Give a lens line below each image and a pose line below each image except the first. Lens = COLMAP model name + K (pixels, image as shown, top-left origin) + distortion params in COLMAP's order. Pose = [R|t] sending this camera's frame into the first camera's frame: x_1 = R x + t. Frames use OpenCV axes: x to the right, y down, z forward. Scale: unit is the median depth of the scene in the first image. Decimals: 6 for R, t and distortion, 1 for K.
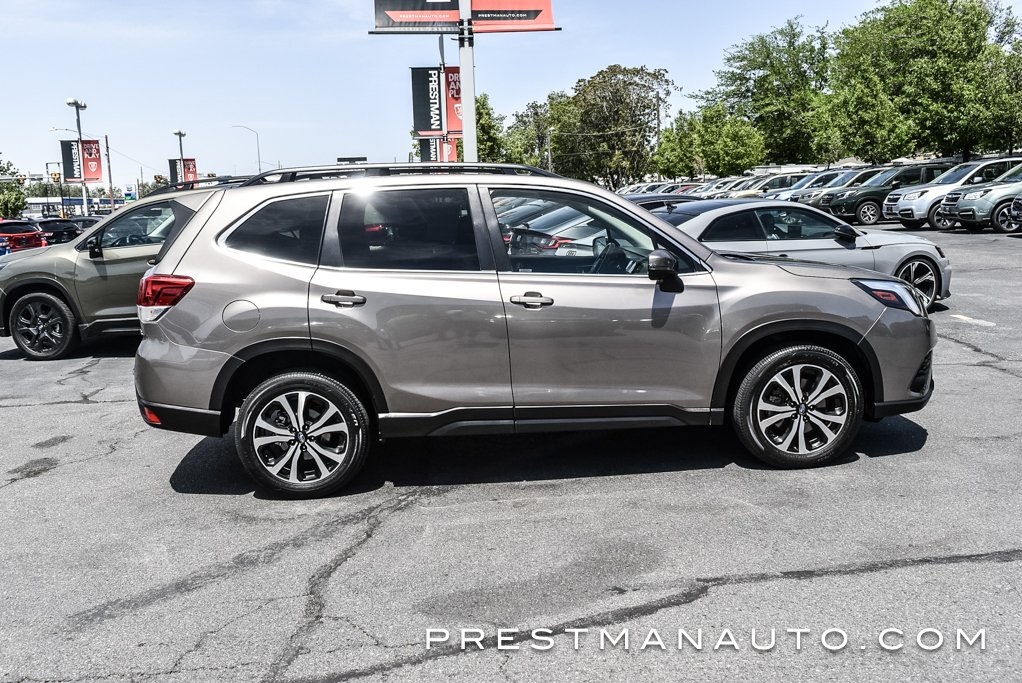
lens RADIAL K [[939.6, 0, 511.0], [0, 939.6, 341.6], [0, 0, 1]] dist [-0.004932, 0.000000]
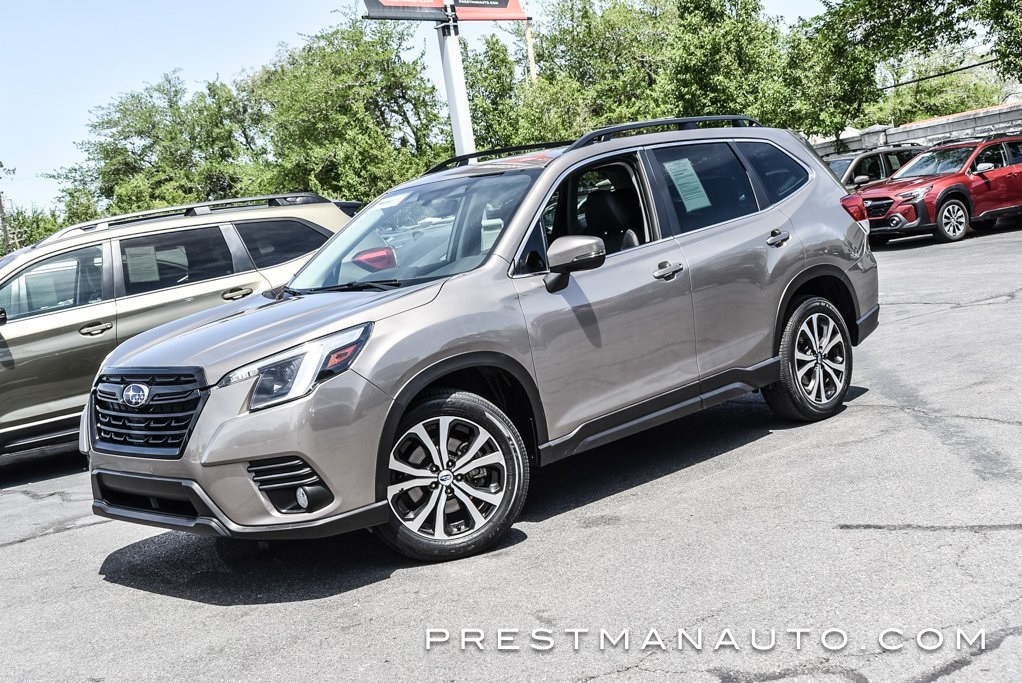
lens RADIAL K [[1297.7, 0, 509.9], [0, 1297.7, 343.6], [0, 0, 1]] dist [-0.010649, 0.000000]
pose [[0.816034, -0.127882, 0.563679, -0.260061], [0.202367, 0.976705, -0.071379, 0.022091], [-0.541420, 0.172318, 0.822904, 0.011710]]
